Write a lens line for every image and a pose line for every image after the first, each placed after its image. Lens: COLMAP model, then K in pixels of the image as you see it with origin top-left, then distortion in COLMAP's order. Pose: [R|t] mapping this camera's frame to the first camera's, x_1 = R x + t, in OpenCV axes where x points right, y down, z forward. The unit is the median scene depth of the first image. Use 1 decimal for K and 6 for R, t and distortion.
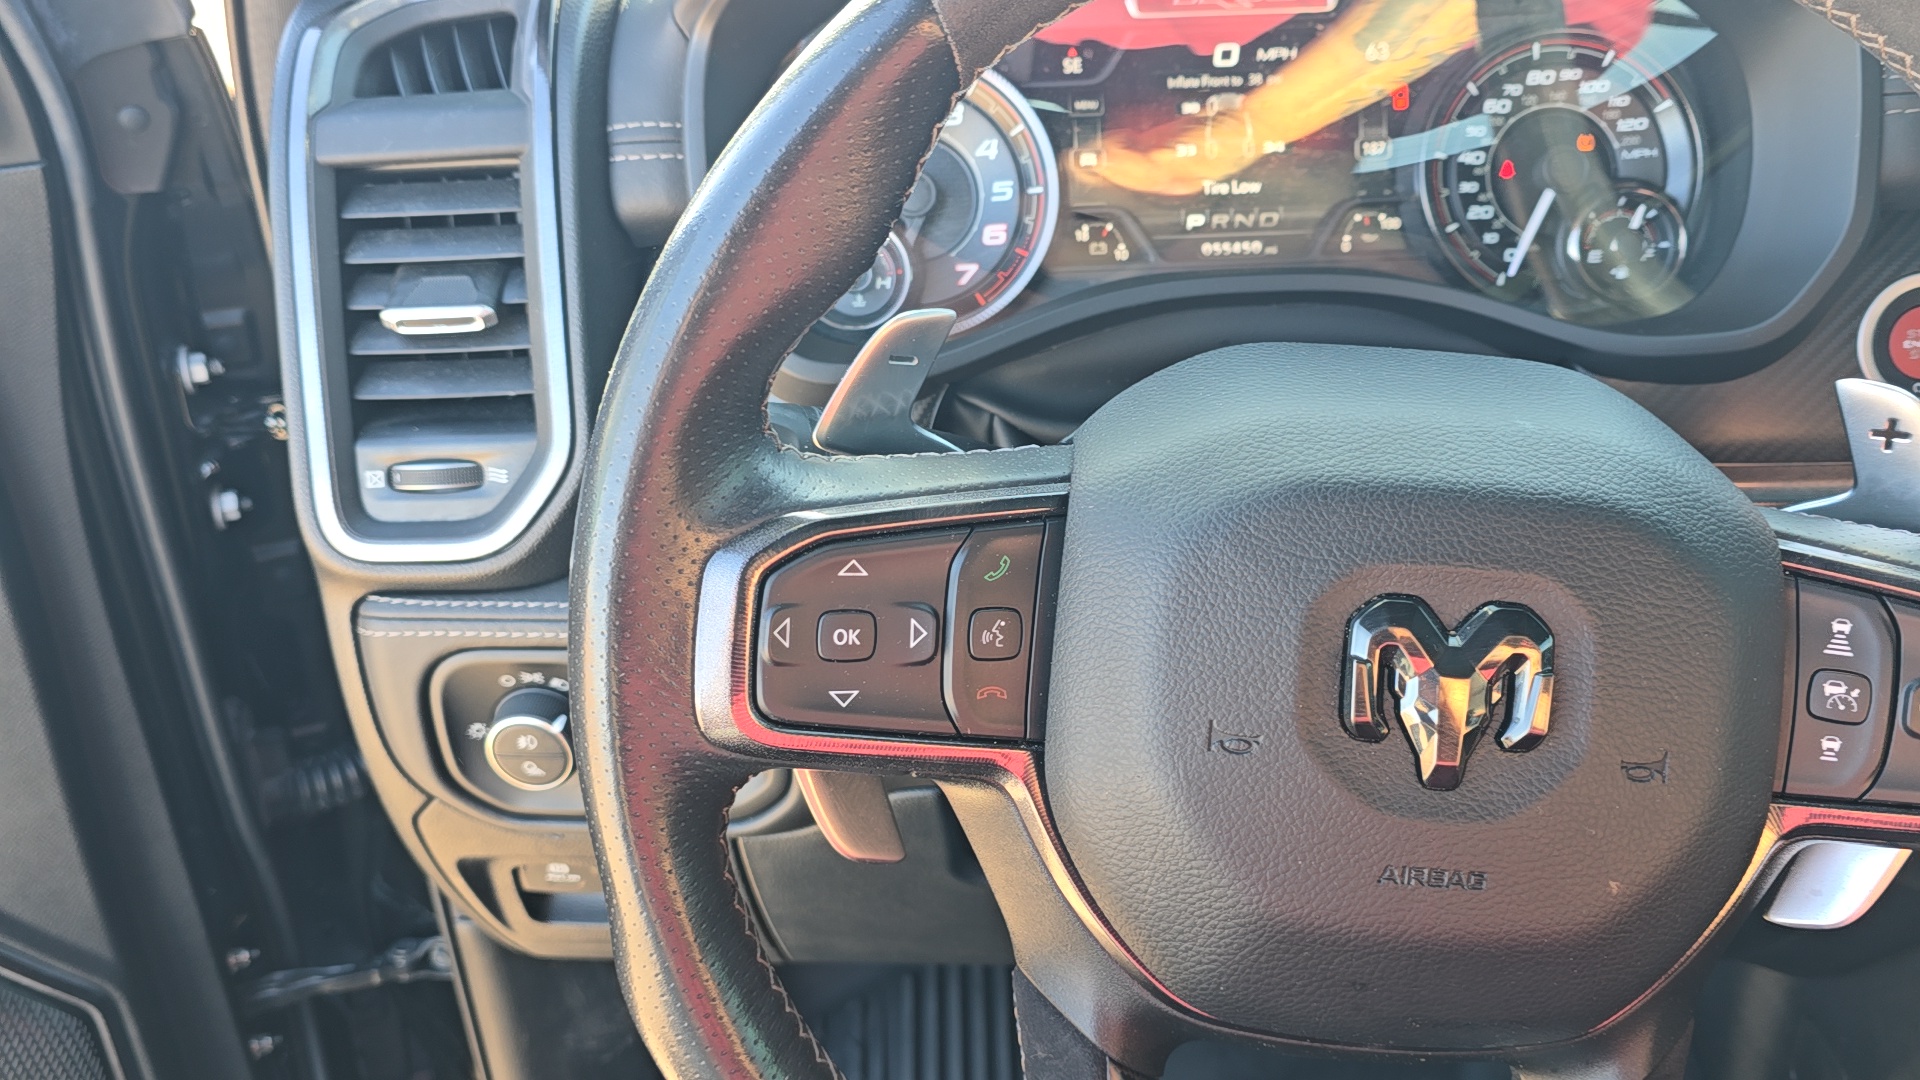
lens RADIAL K [[1633.9, 0, 944.9], [0, 1633.9, 570.5], [0, 0, 1]] dist [-0.016835, -0.006322]
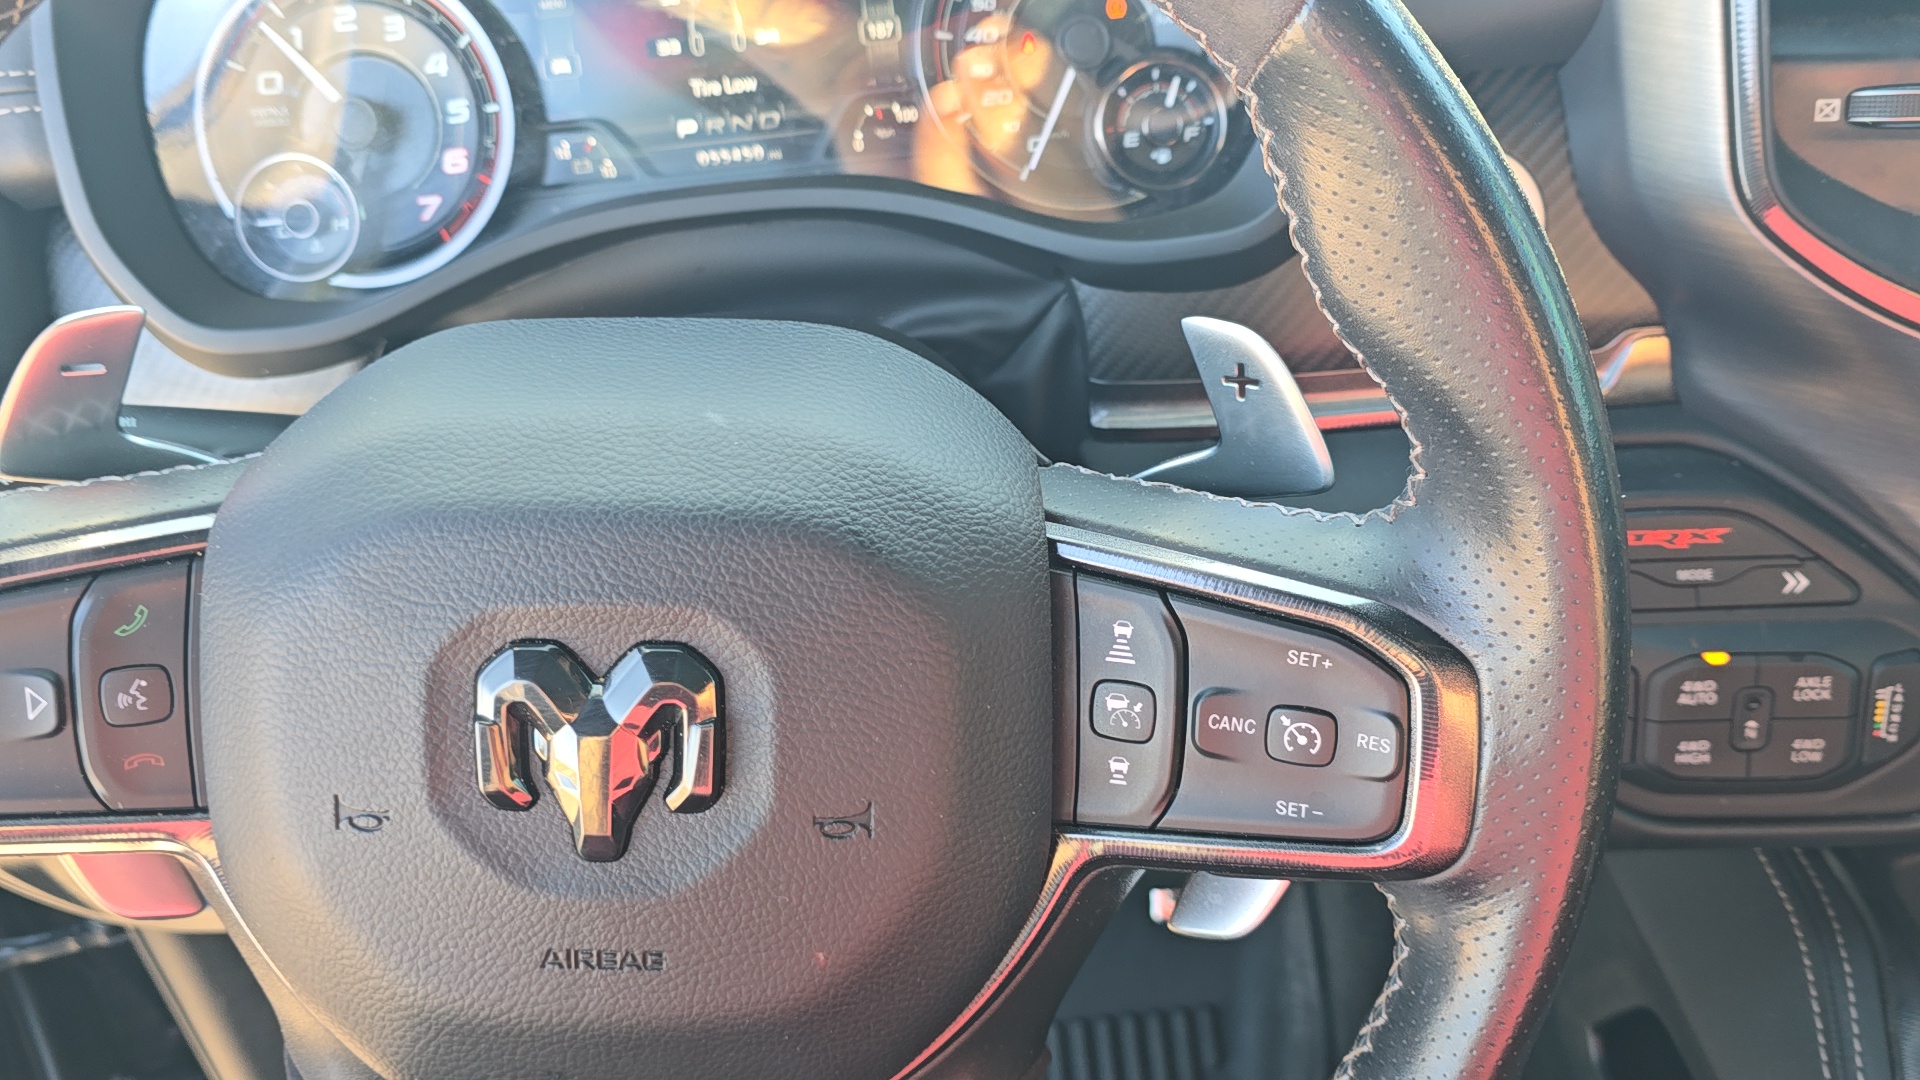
lens RADIAL K [[1633.9, 0, 894.6], [0, 1633.9, 599.1], [0, 0, 1]] dist [-0.016835, -0.006322]
pose [[0.997731, -0.058842, -0.032727, 0.422890], [0.062092, 0.992074, 0.109242, -0.074789], [0.026040, -0.111027, 0.993476, 0.139008]]
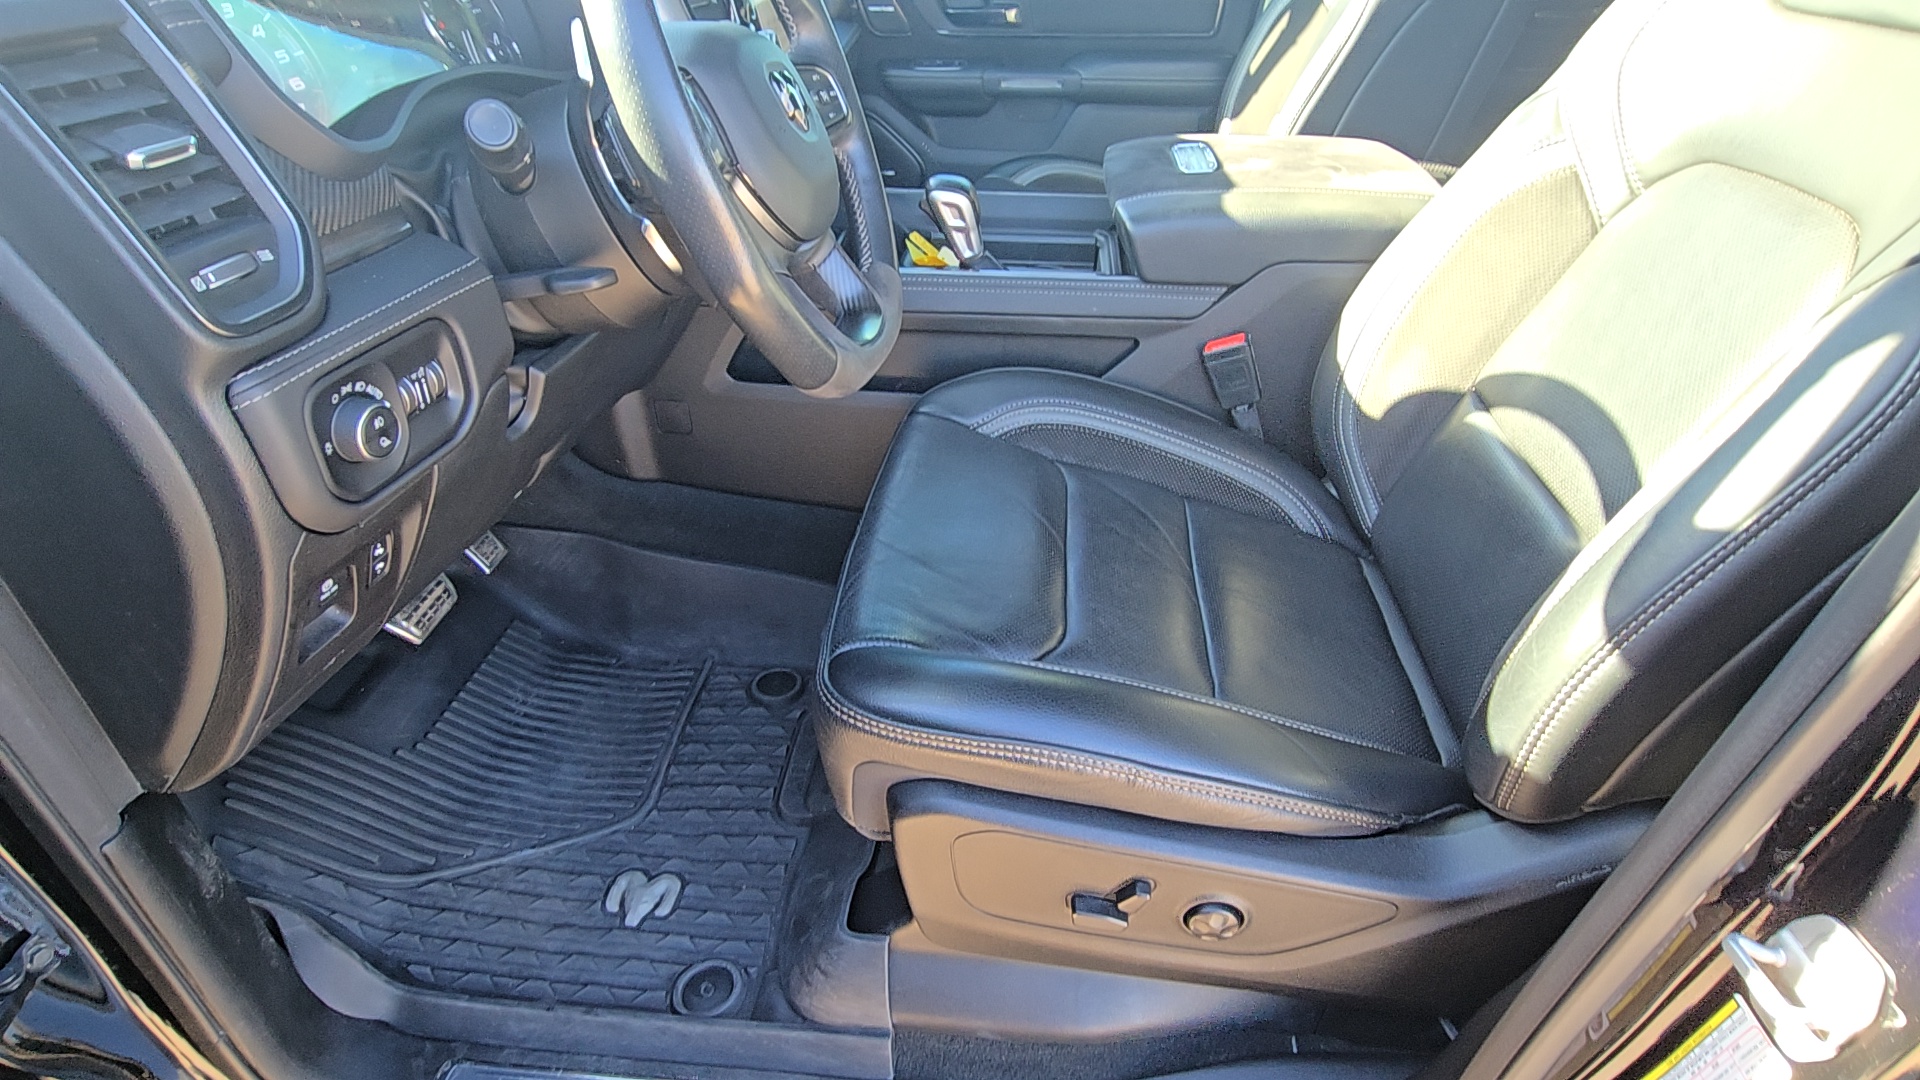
lens RADIAL K [[974.2, 0, 973.3], [0, 974.2, 585.3], [0, 0, 1]] dist [-0.001670, 0.001237]
pose [[0.085779, -0.537941, 0.838607, -1.538483], [0.462938, 0.766849, 0.444558, 0.104312], [-0.882230, 0.350090, 0.314813, 0.357363]]
